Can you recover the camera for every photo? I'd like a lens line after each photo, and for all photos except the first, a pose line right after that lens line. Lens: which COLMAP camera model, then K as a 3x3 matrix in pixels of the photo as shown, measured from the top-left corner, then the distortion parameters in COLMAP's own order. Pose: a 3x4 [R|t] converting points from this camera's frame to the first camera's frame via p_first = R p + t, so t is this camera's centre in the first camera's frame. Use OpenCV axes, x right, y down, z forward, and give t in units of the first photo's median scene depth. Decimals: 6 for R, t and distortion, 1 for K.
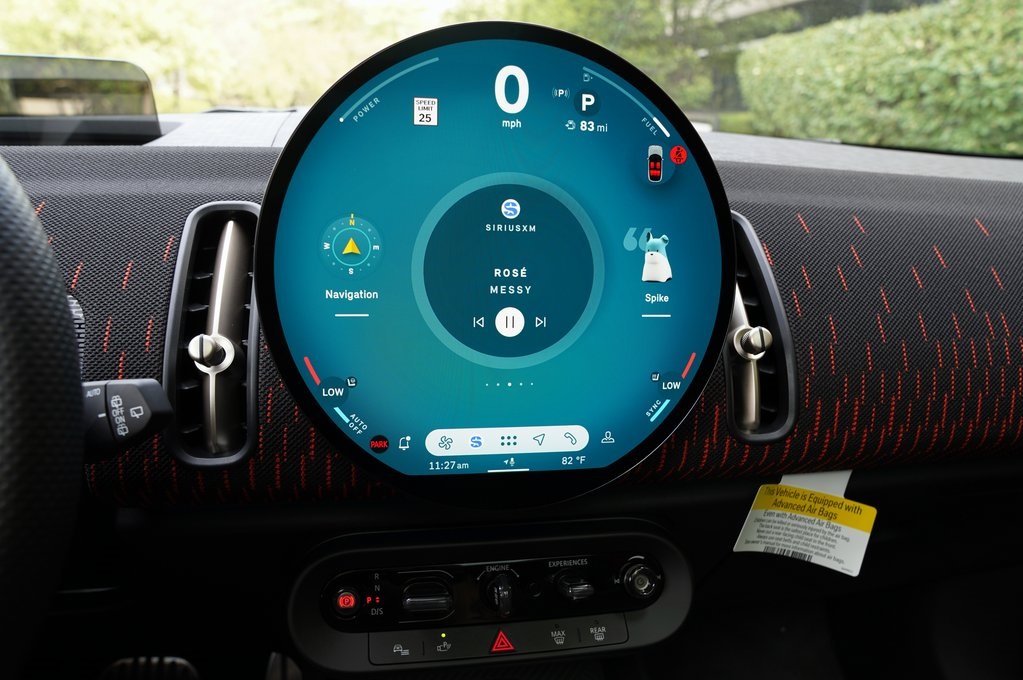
lens RADIAL K [[707.7, 0, 503.4], [0, 707.7, 342.8], [0, 0, 1]] dist [-0.119932, 0.077261]
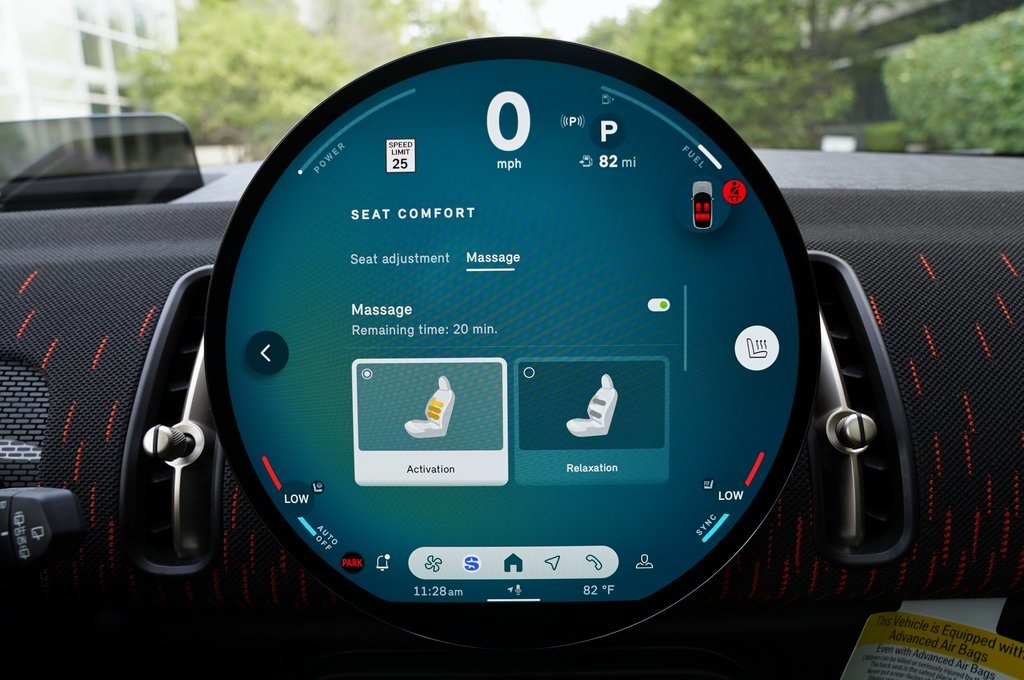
lens RADIAL K [[705.6, 0, 506.3], [0, 705.6, 339.2], [0, 0, 1]] dist [-0.113305, 0.074947]
pose [[0.982084, -0.009594, -0.188202, 0.144352], [0.001831, 0.999142, -0.041379, -0.076937], [0.188437, 0.040293, 0.981258, 0.214154]]
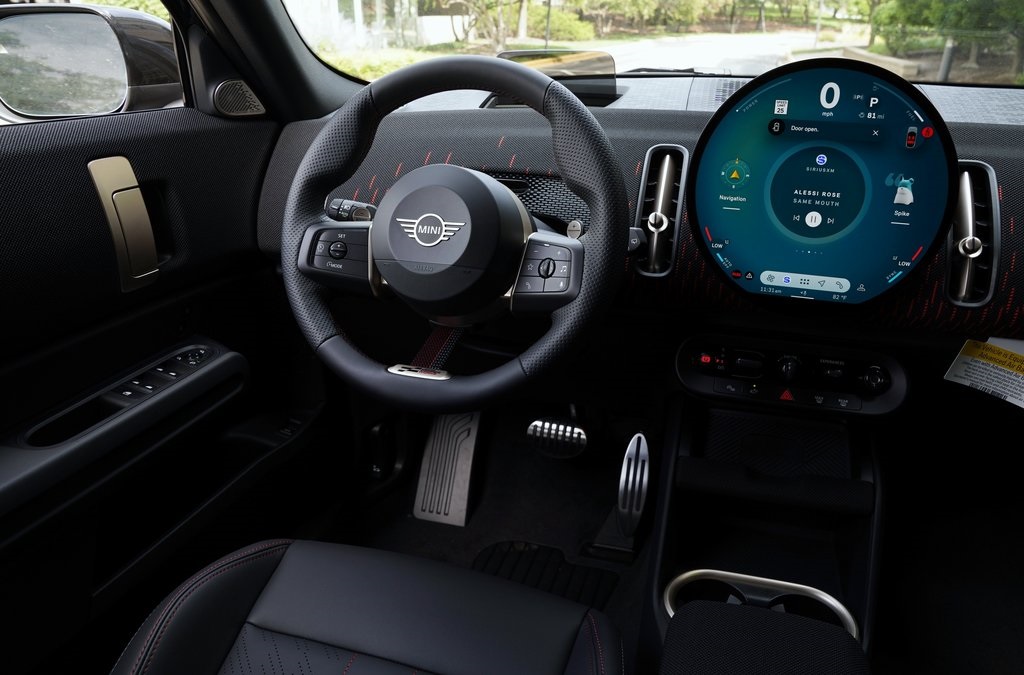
lens RADIAL K [[716.4, 0, 511.4], [0, 716.4, 337.2], [0, 0, 1]] dist [-0.125821, 0.087181]
pose [[0.890034, 0.146125, -0.431842, 0.138970], [-0.095164, 0.985923, 0.137479, 0.097545], [0.445852, -0.081266, 0.891410, -1.023692]]
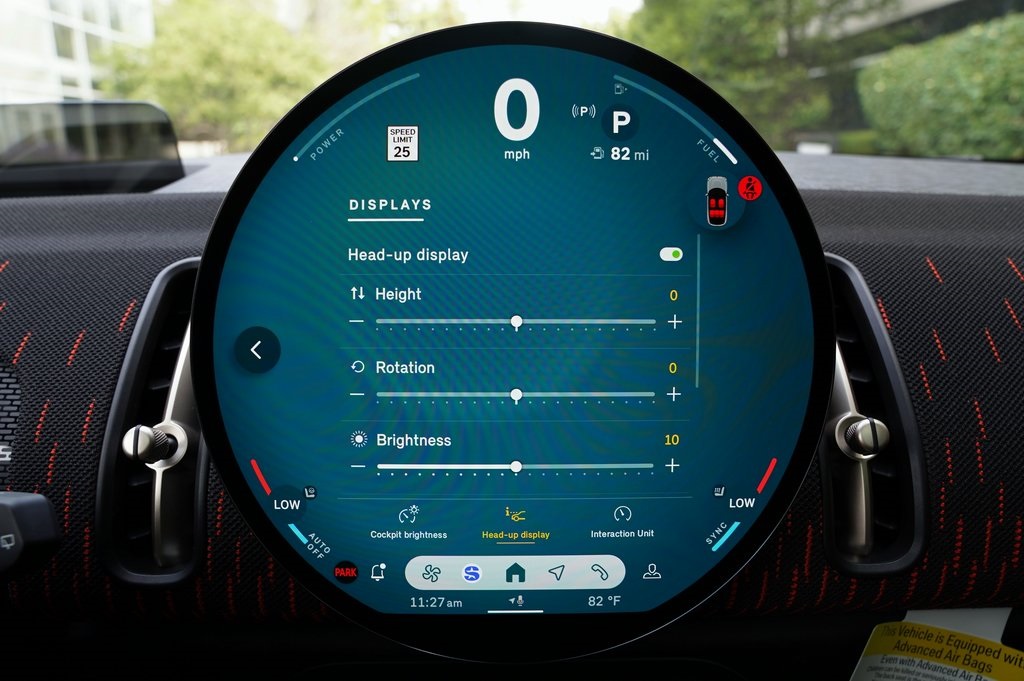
lens RADIAL K [[705.6, 0, 503.4], [0, 705.6, 338.9], [0, 0, 1]] dist [-0.113305, 0.074947]
pose [[0.987487, 0.001041, -0.157694, 0.108151], [-0.008154, 0.998977, -0.044470, -0.075301], [0.157487, 0.045200, 0.986486, 0.243616]]
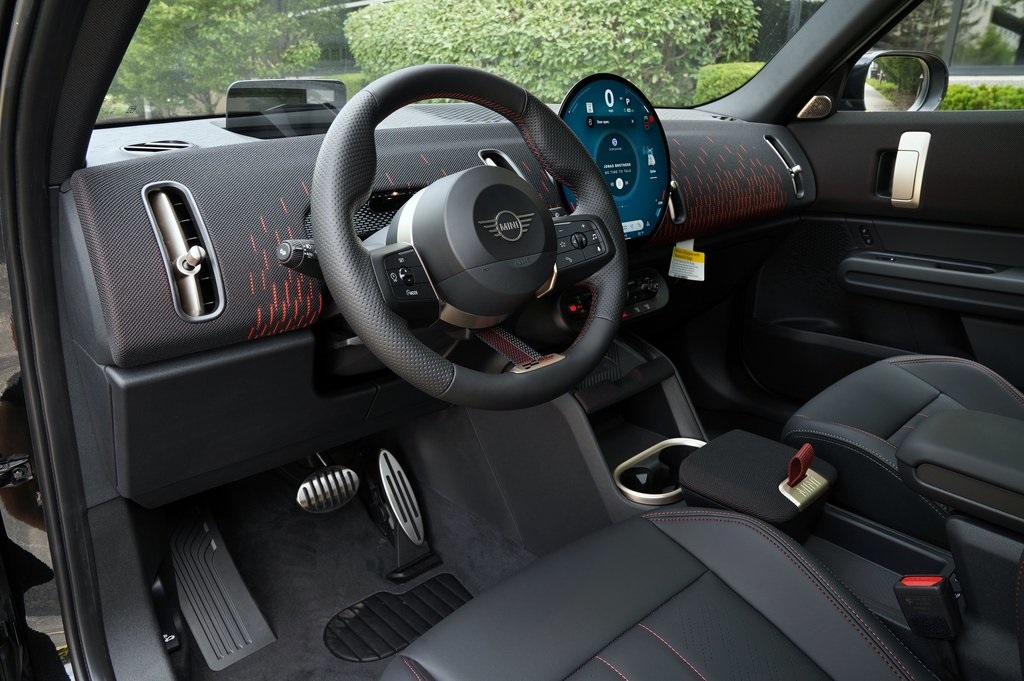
lens RADIAL K [[708.4, 0, 512.5], [0, 708.4, 338.1], [0, 0, 1]] dist [-0.119932, 0.077261]
pose [[0.838666, -0.213529, 0.501045, -1.731809], [0.190298, 0.976846, 0.097772, 0.198824], [-0.510320, 0.013350, 0.859881, -1.055928]]
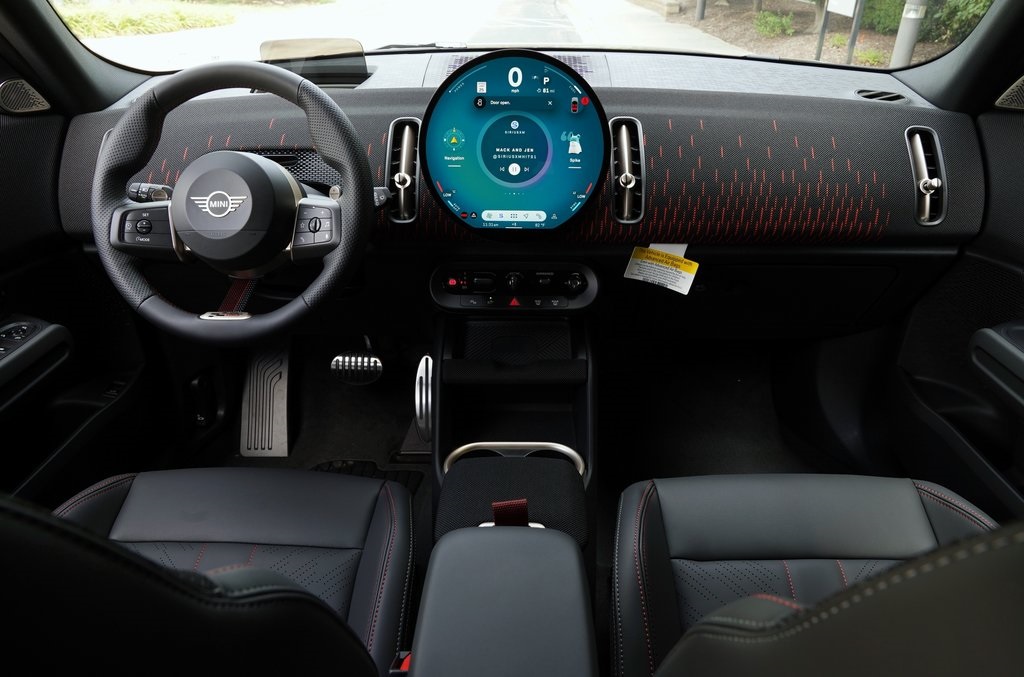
lens RADIAL K [[716.4, 0, 513.2], [0, 716.4, 338.7], [0, 0, 1]] dist [-0.125821, 0.087181]
pose [[0.981862, 0.055241, -0.181369, 0.485088], [-0.018920, 0.980386, 0.196177, 0.064307], [0.188649, -0.189188, 0.963649, -1.541190]]
